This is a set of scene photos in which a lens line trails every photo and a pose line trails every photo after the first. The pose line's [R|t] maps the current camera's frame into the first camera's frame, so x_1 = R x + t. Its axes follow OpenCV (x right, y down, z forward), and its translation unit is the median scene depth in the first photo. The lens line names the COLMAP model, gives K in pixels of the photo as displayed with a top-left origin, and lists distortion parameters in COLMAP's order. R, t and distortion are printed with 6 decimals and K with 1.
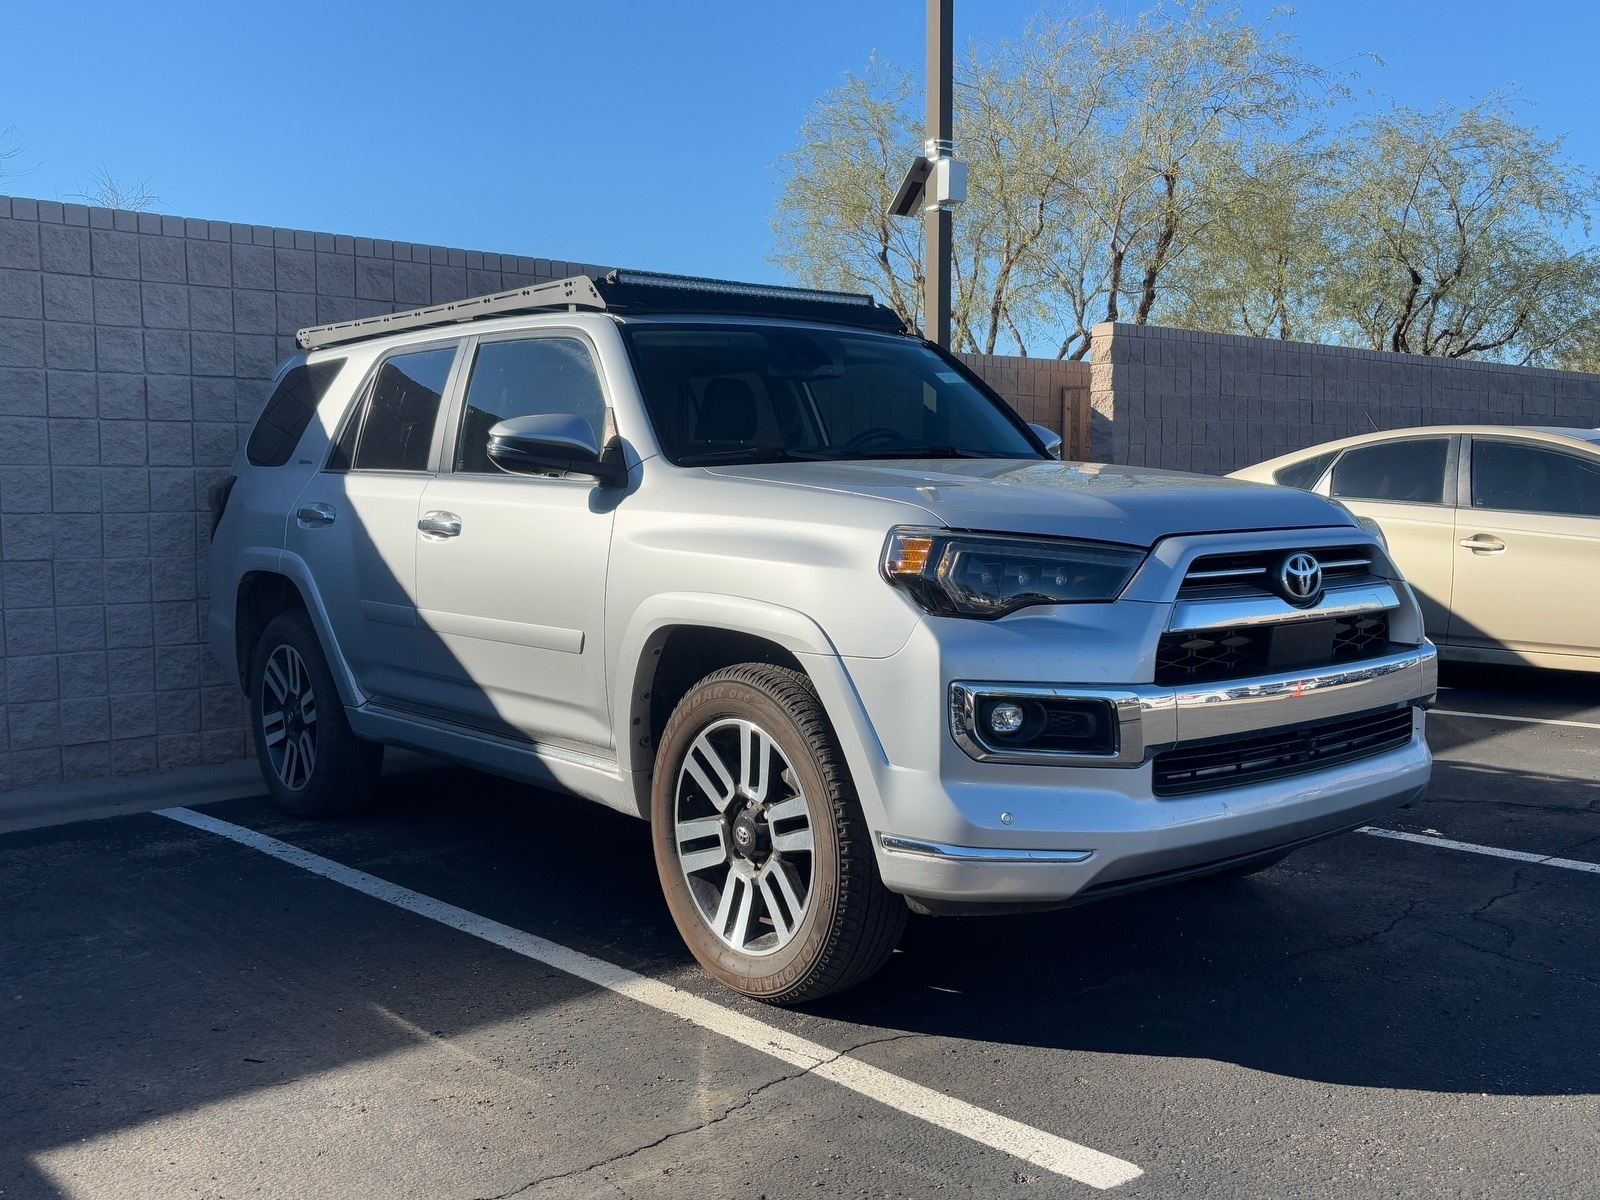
lens RADIAL K [[1528.5, 0, 800.0], [0, 1528.5, 600.0], [0, 0, 1]] dist [0.004739, 0.001270]
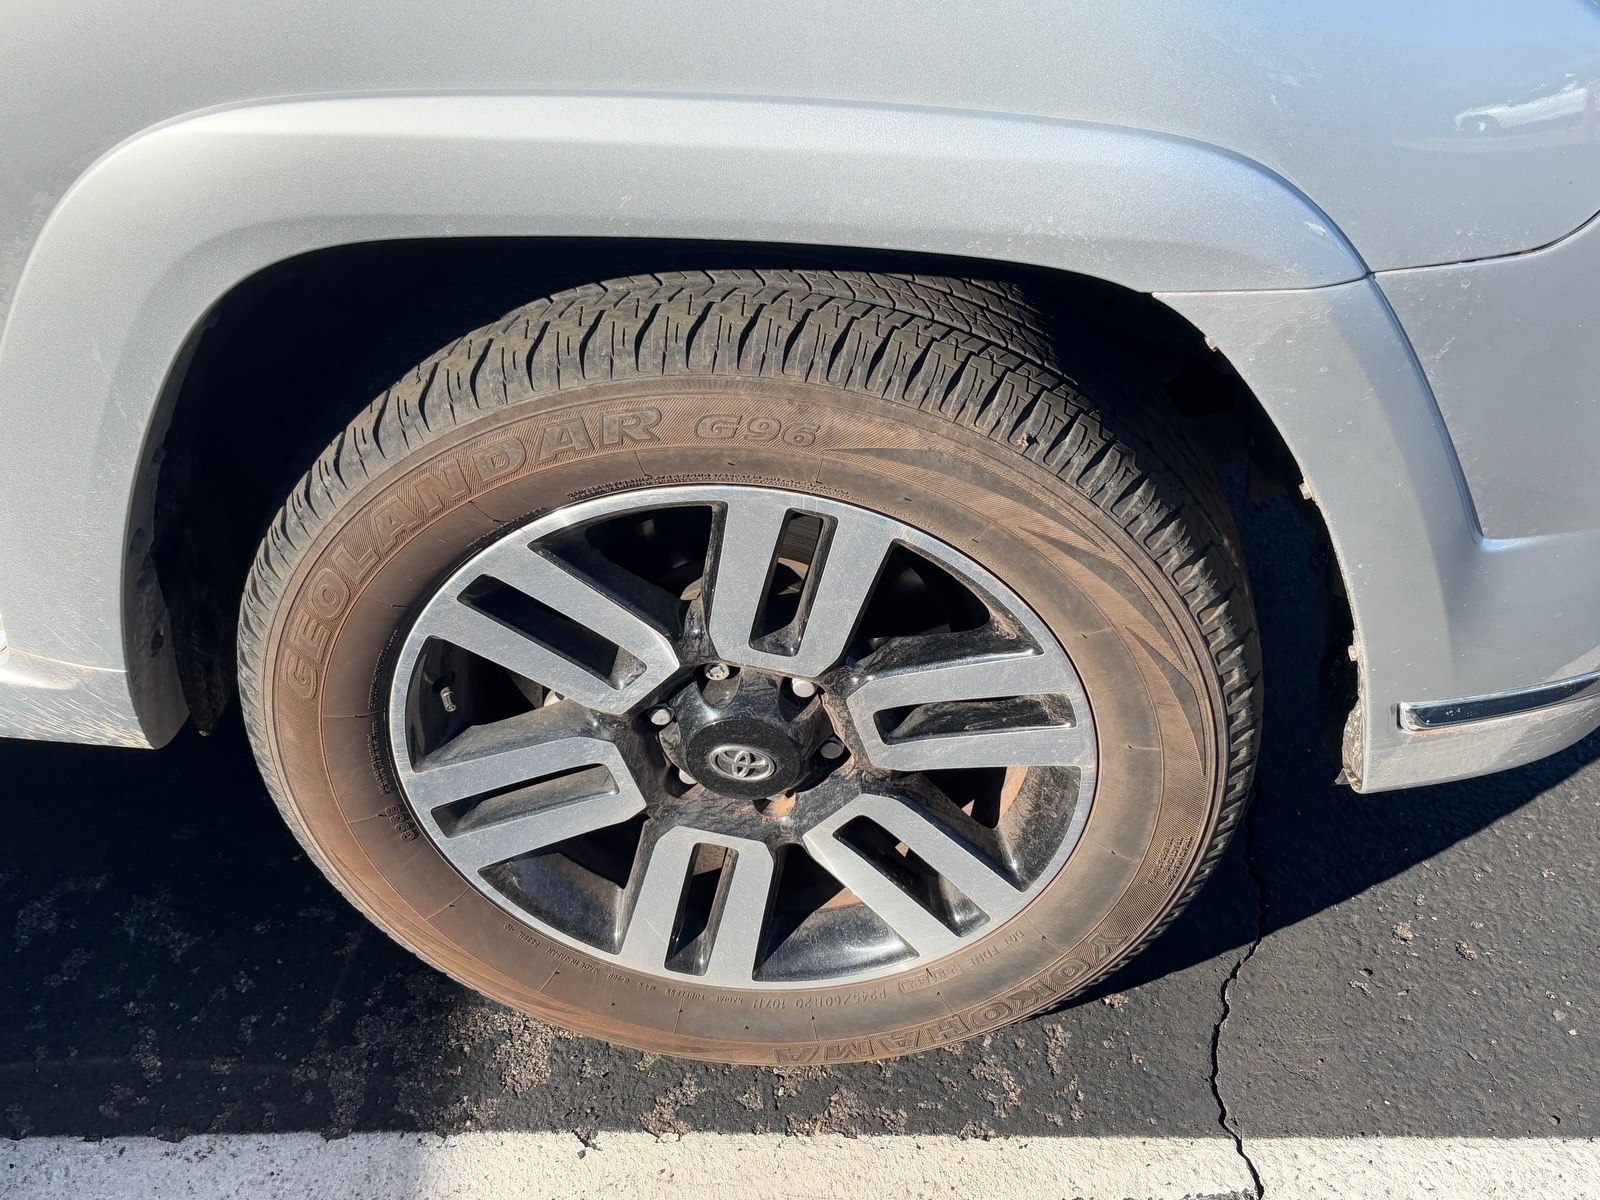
lens RADIAL K [[1767.5, 0, 800.0], [0, 1767.5, 600.0], [0, 0, 1]] dist [-0.006498, -0.001470]
pose [[0.676342, -0.479207, 0.559394, -0.222669], [0.068131, 0.796884, 0.600279, -0.102210], [-0.733430, -0.367882, 0.571615, 0.769327]]
